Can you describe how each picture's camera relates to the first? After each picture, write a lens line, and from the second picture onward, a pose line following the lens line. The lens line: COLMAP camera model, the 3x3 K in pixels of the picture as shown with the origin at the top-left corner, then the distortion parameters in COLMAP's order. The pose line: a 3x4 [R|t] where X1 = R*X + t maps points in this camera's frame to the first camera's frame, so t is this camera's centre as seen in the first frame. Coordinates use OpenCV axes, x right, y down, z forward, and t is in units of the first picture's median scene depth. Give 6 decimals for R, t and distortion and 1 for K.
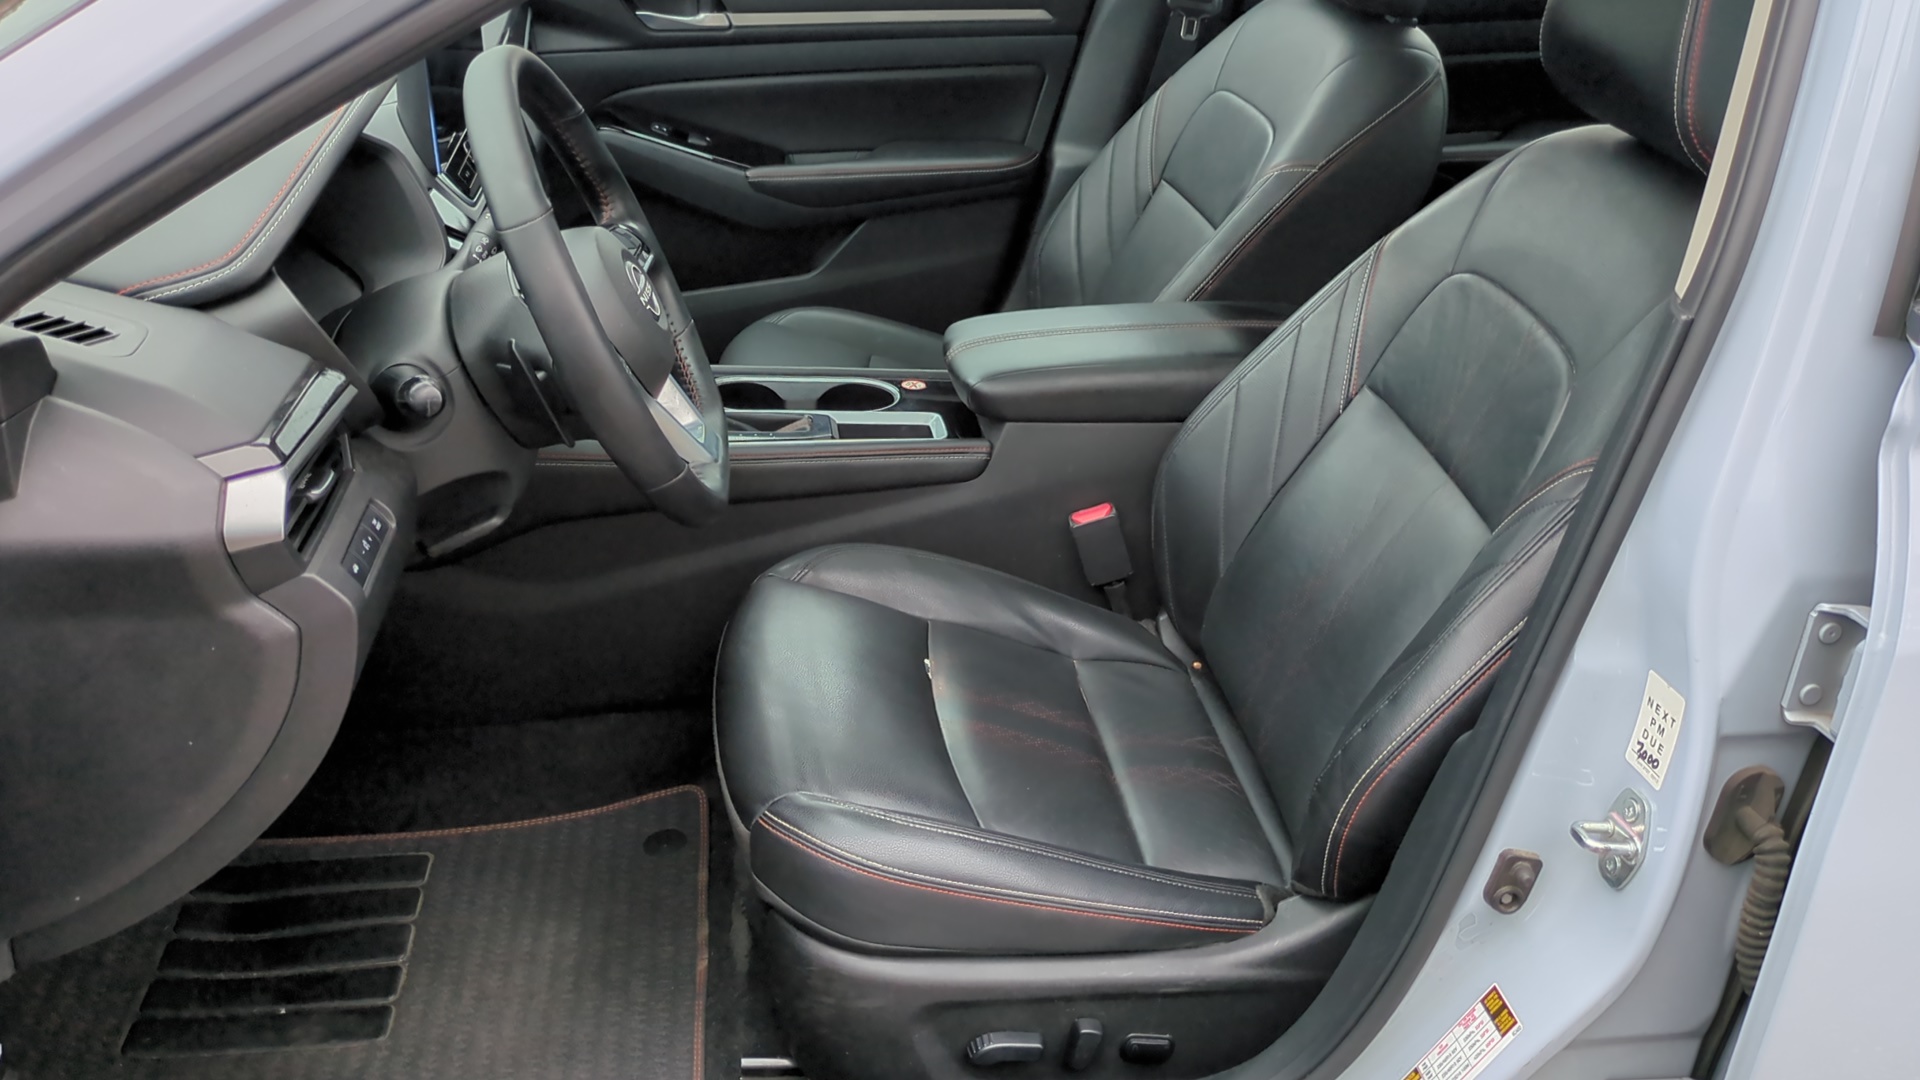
lens RADIAL K [[1649.1, 0, 962.7], [0, 1649.1, 534.0], [0, 0, 1]] dist [0.058624, -0.130518]
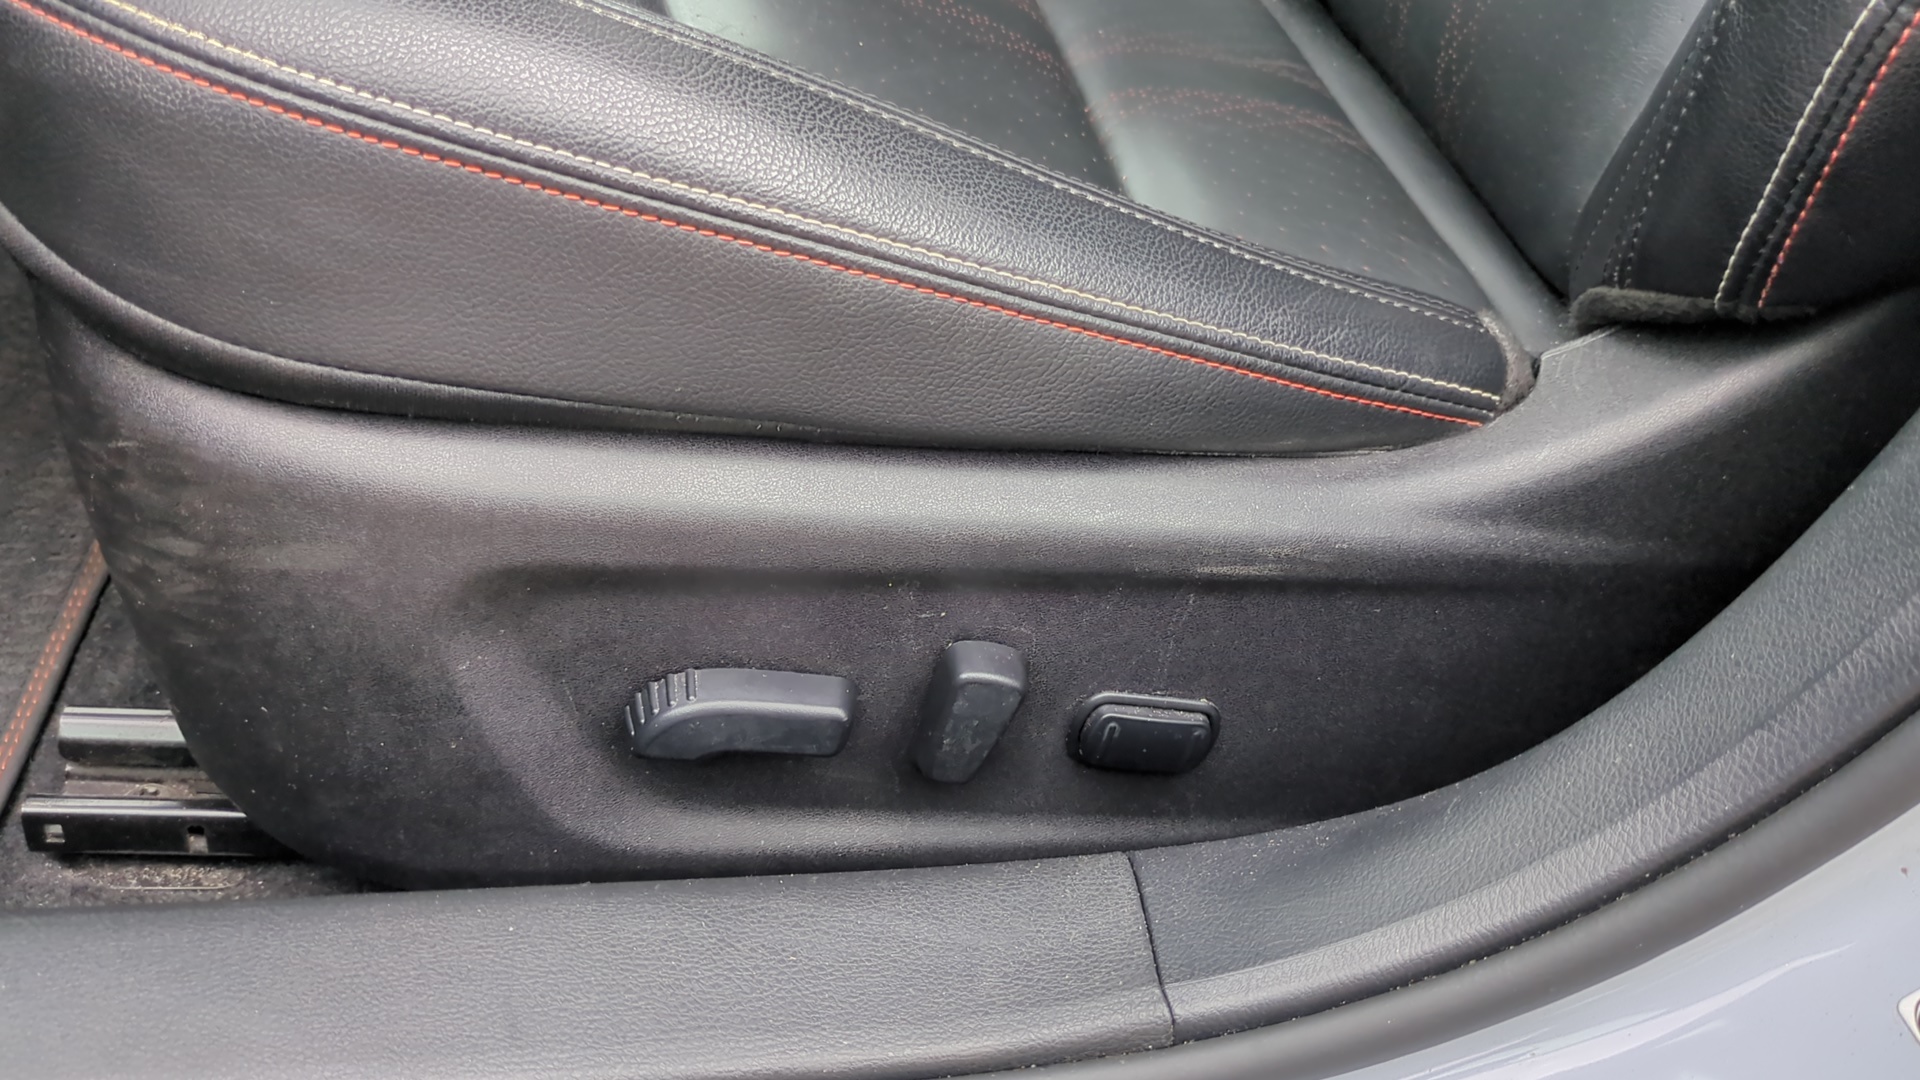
lens RADIAL K [[1649.1, 0, 962.7], [0, 1649.1, 534.0], [0, 0, 1]] dist [0.058624, -0.130518]
pose [[0.998075, 0.046138, 0.041439, 0.056011], [-0.052591, 0.983818, 0.171281, 0.212039], [-0.032866, -0.173131, 0.984350, 0.666542]]
